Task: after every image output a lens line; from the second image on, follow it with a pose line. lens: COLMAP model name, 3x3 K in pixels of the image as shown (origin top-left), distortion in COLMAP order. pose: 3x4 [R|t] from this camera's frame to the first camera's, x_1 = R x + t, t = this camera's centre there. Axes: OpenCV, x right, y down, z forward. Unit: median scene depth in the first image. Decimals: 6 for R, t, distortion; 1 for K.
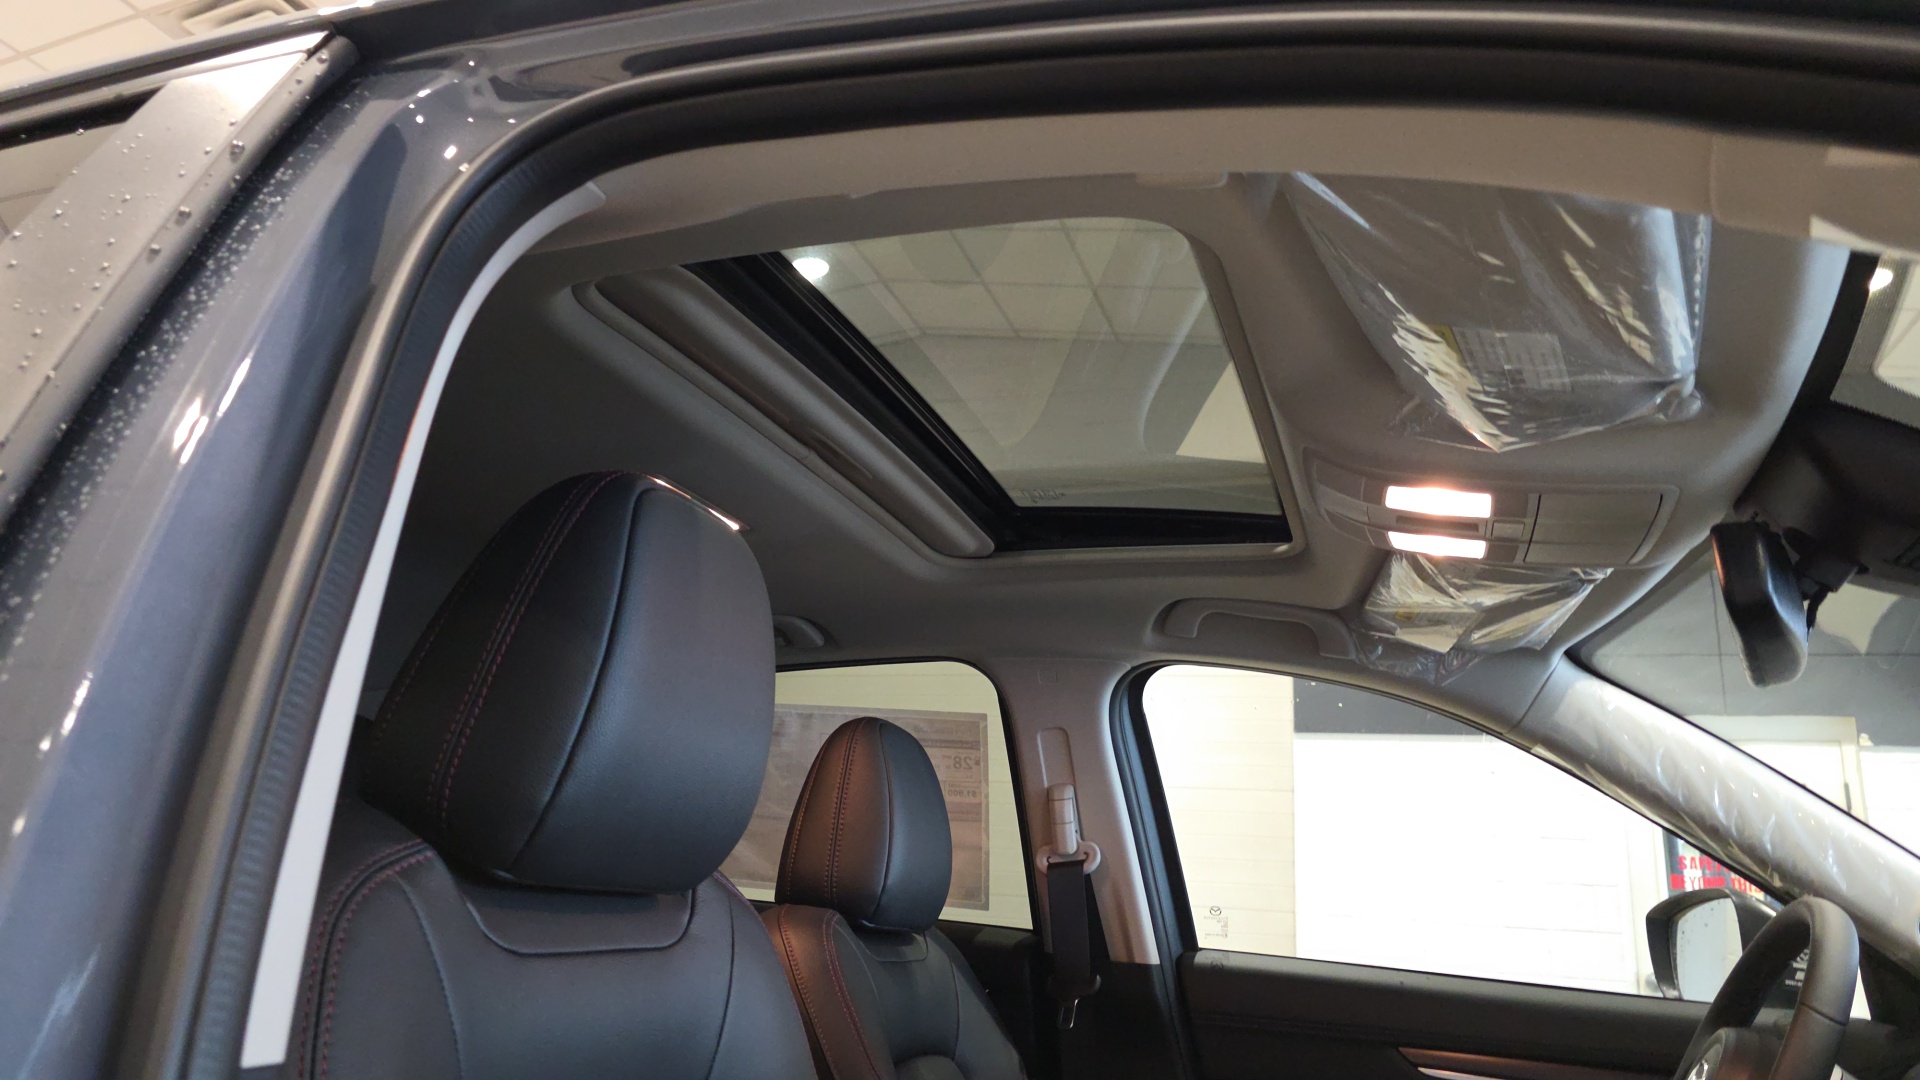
lens RADIAL K [[1282.9, 0, 983.8], [0, 1282.9, 541.3], [0, 0, 1]] dist [0.059496, -0.058633]
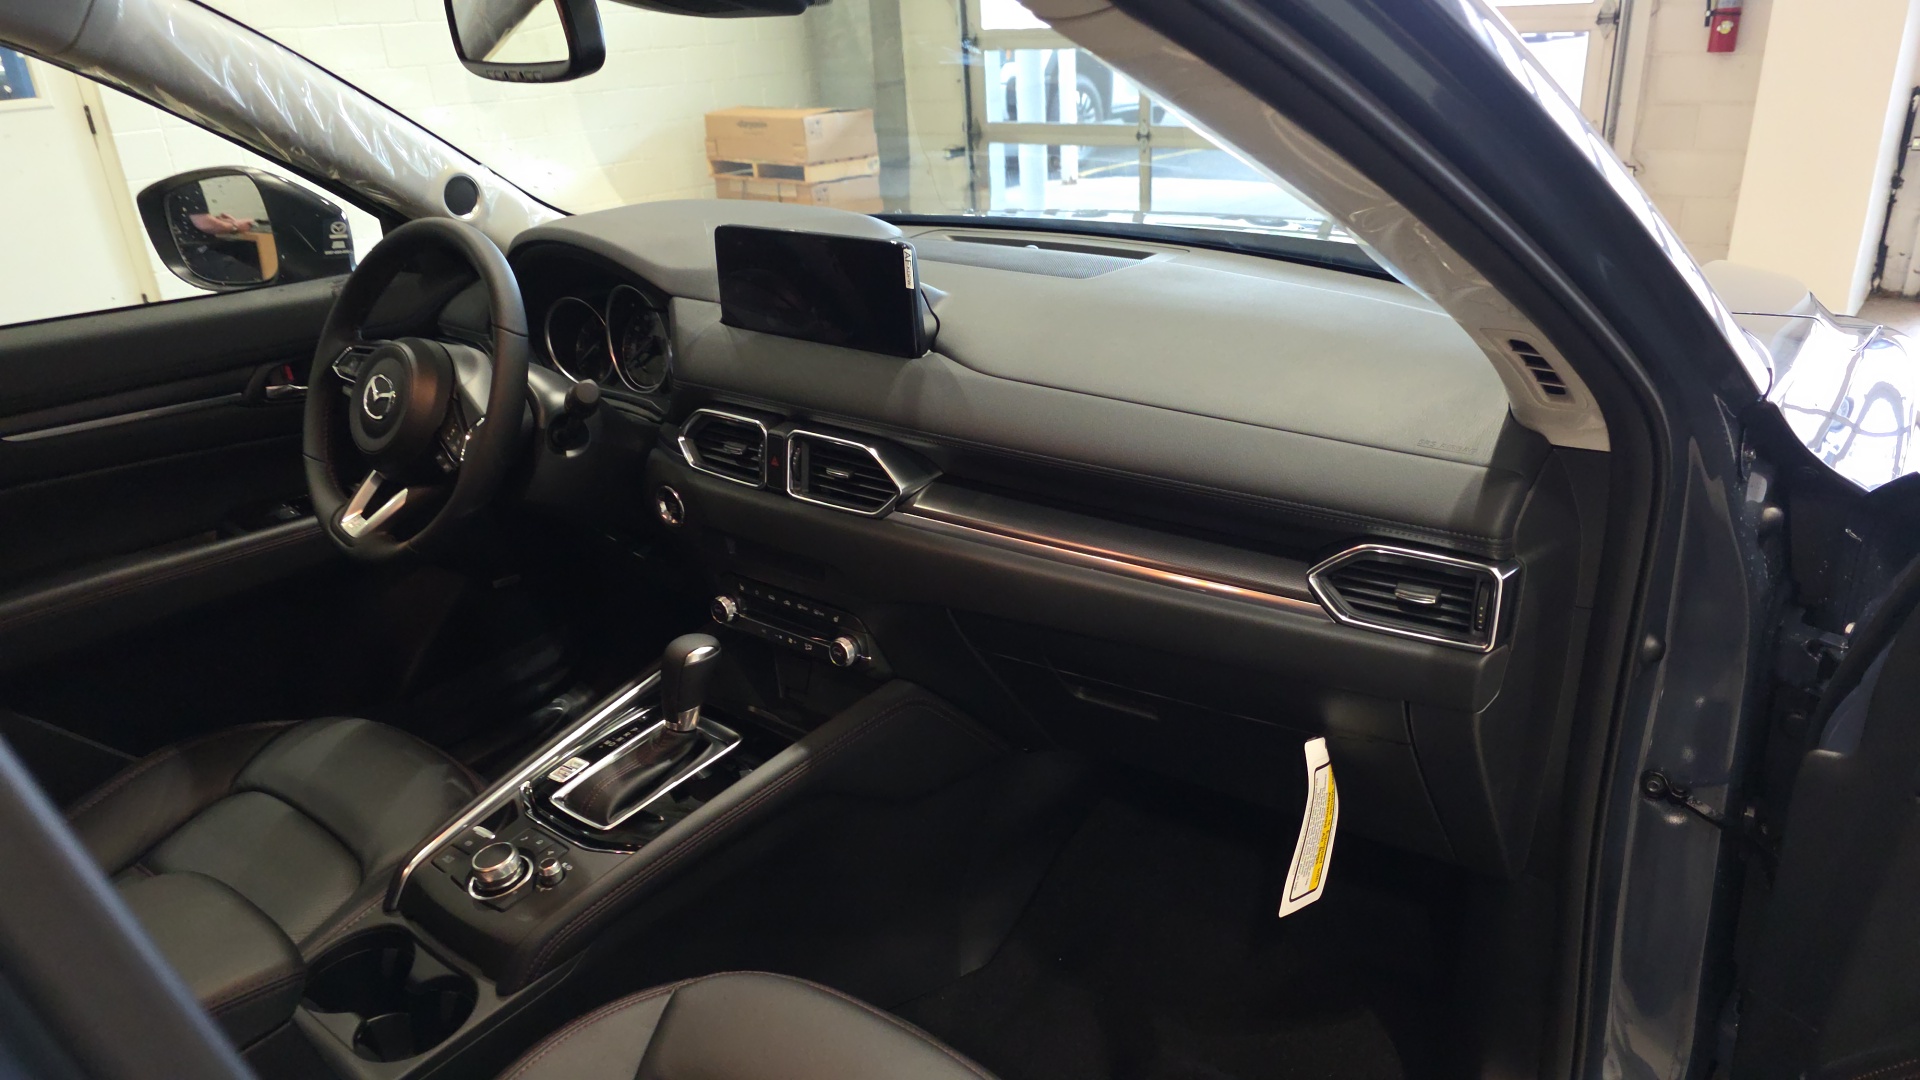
lens RADIAL K [[1282.9, 0, 993.2], [0, 1282.9, 553.6], [0, 0, 1]] dist [0.059496, -0.058633]
pose [[0.346783, -0.437006, 0.829920, -0.212371], [-0.190004, 0.833752, 0.518417, -0.127115], [-0.918499, -0.337466, 0.206098, 0.153454]]
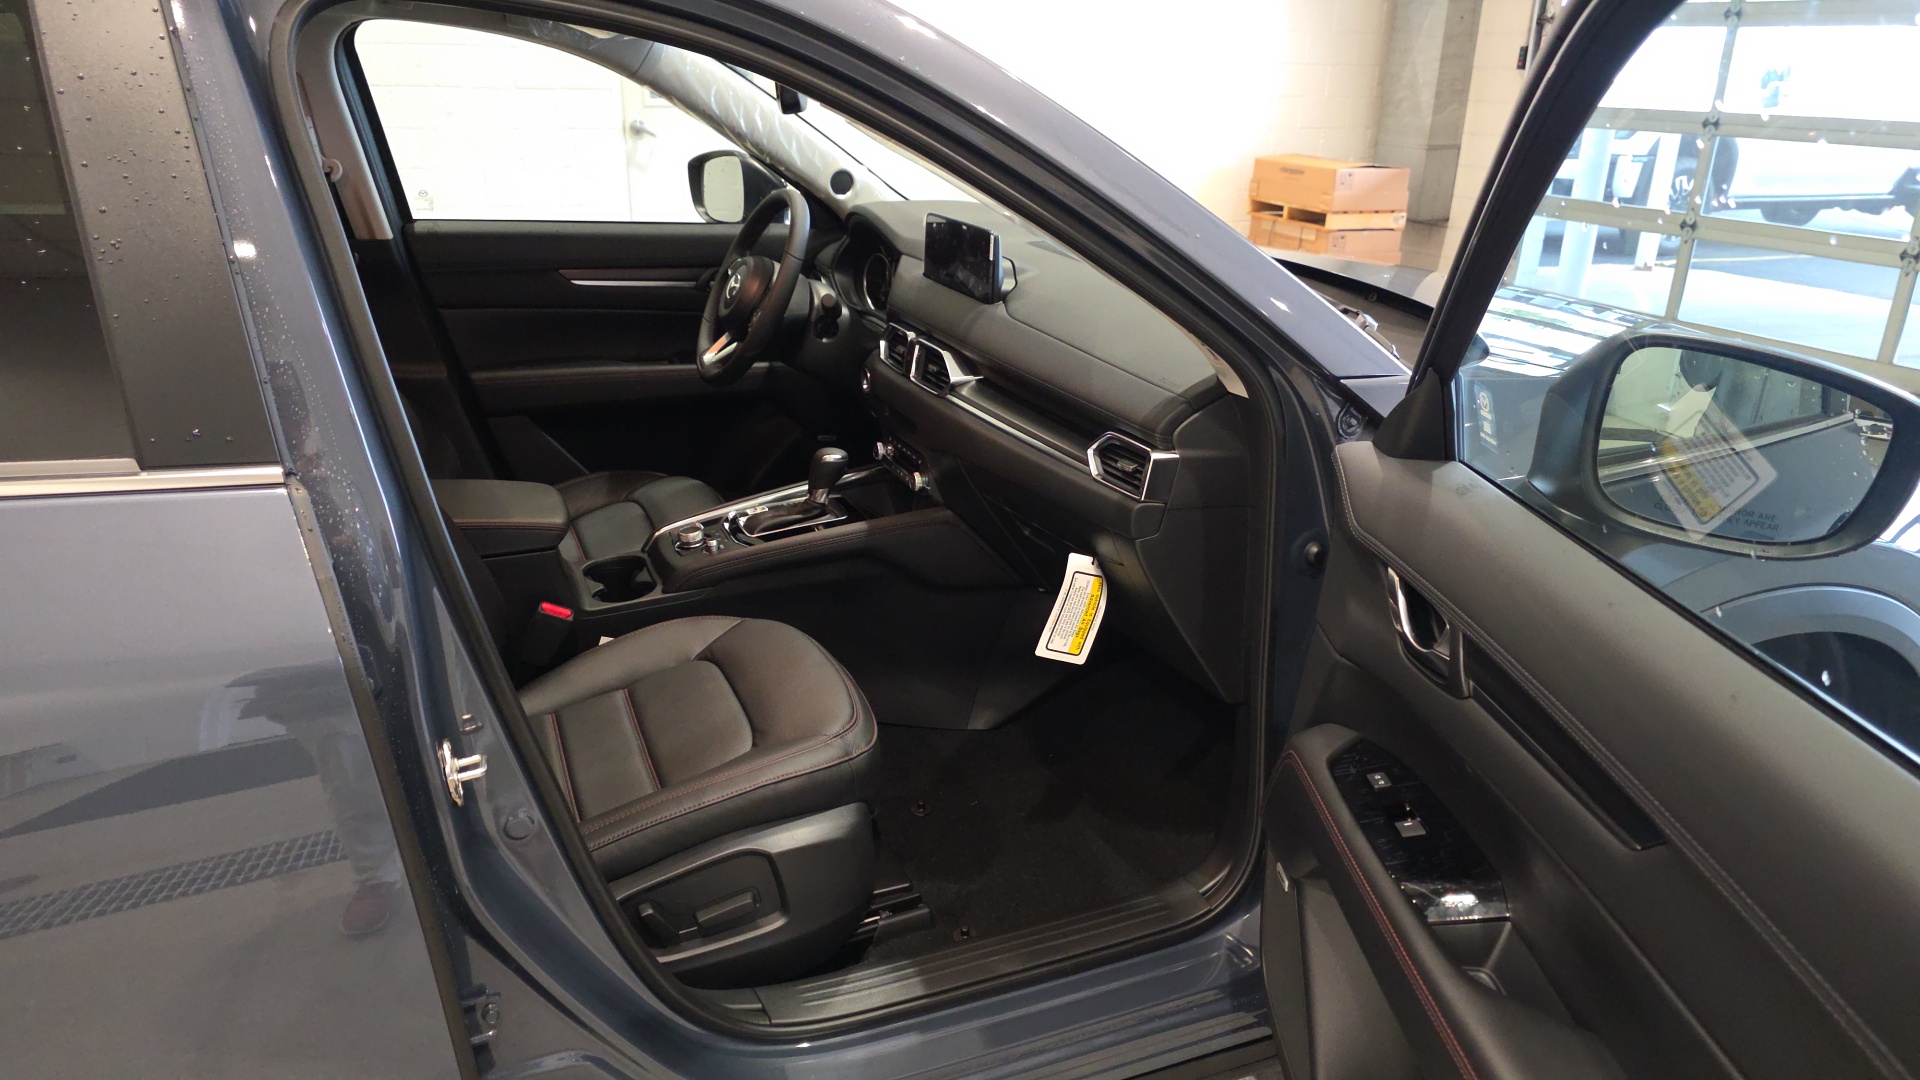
lens RADIAL K [[1282.9, 0, 975.7], [0, 1282.9, 531.1], [0, 0, 1]] dist [0.059496, -0.058633]
pose [[0.749727, -0.266050, 0.605910, -0.352717], [-0.162235, 0.813781, 0.558068, -0.328536], [-0.641552, -0.516698, 0.566951, -0.414369]]
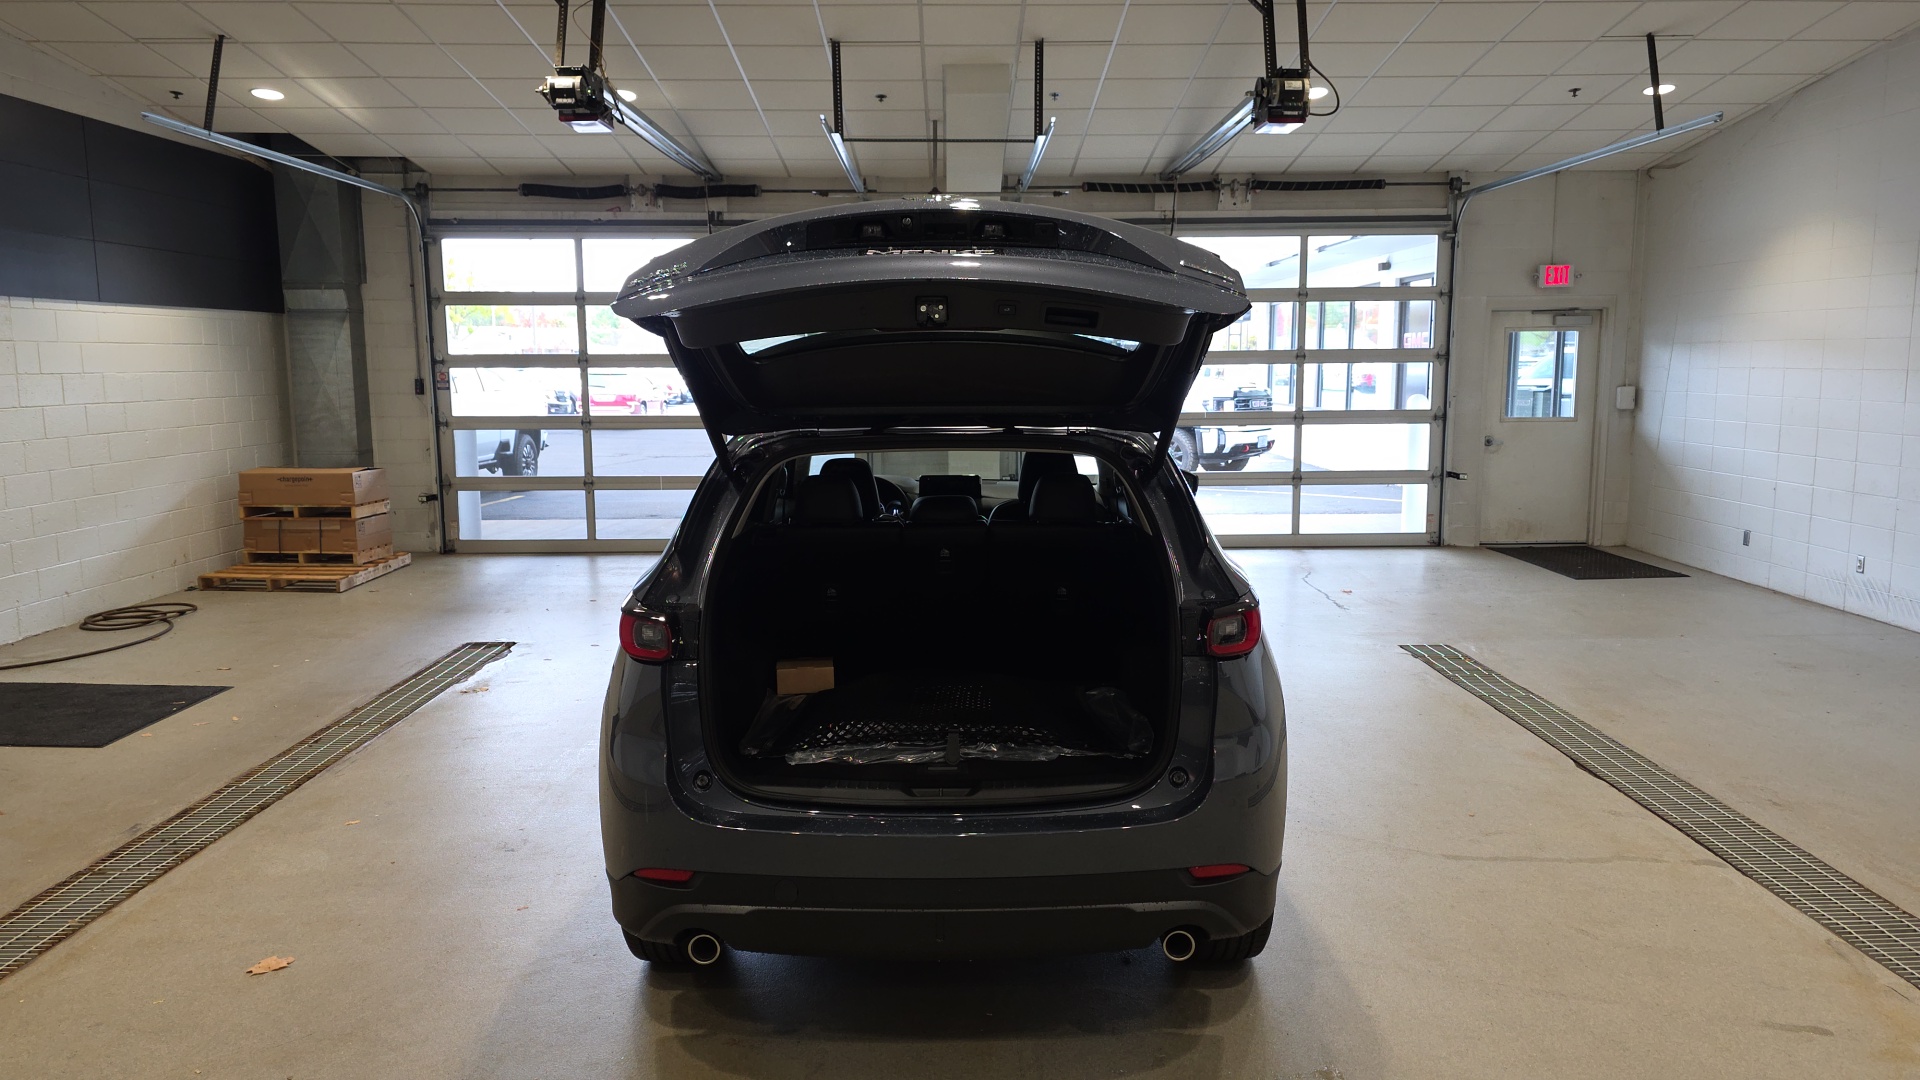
lens RADIAL K [[1282.9, 0, 972.9], [0, 1282.9, 536.5], [0, 0, 1]] dist [0.059496, -0.058633]
pose [[-0.319554, -0.185553, 0.929223, -3.101723], [-0.274363, 0.956752, 0.096698, -0.068629], [-0.906979, -0.224045, -0.356643, 1.773436]]
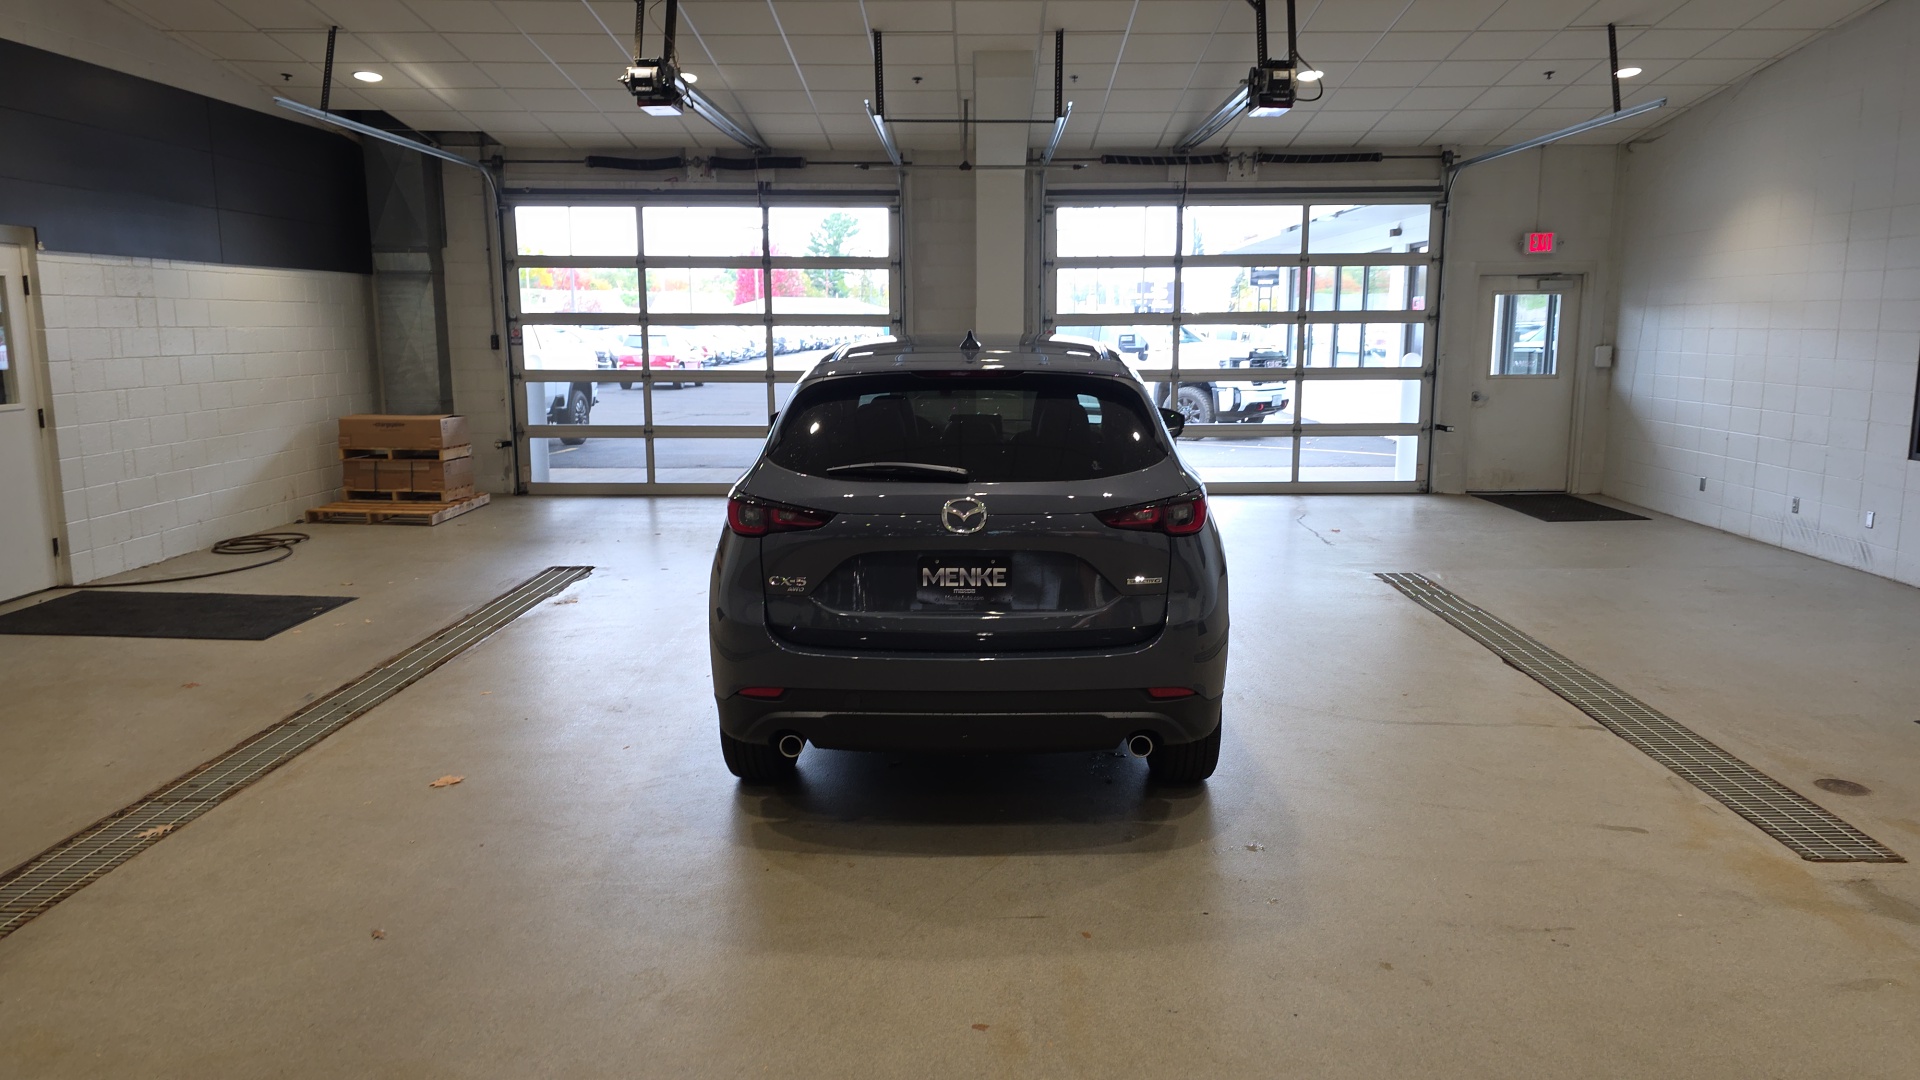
lens RADIAL K [[1282.9, 0, 983.2], [0, 1282.9, 538.0], [0, 0, 1]] dist [0.059496, -0.058633]
pose [[-0.304365, -0.213805, 0.928251, -3.793434], [-0.278284, 0.951930, 0.128013, -0.024672], [-0.911000, -0.219354, -0.349233, 1.973778]]
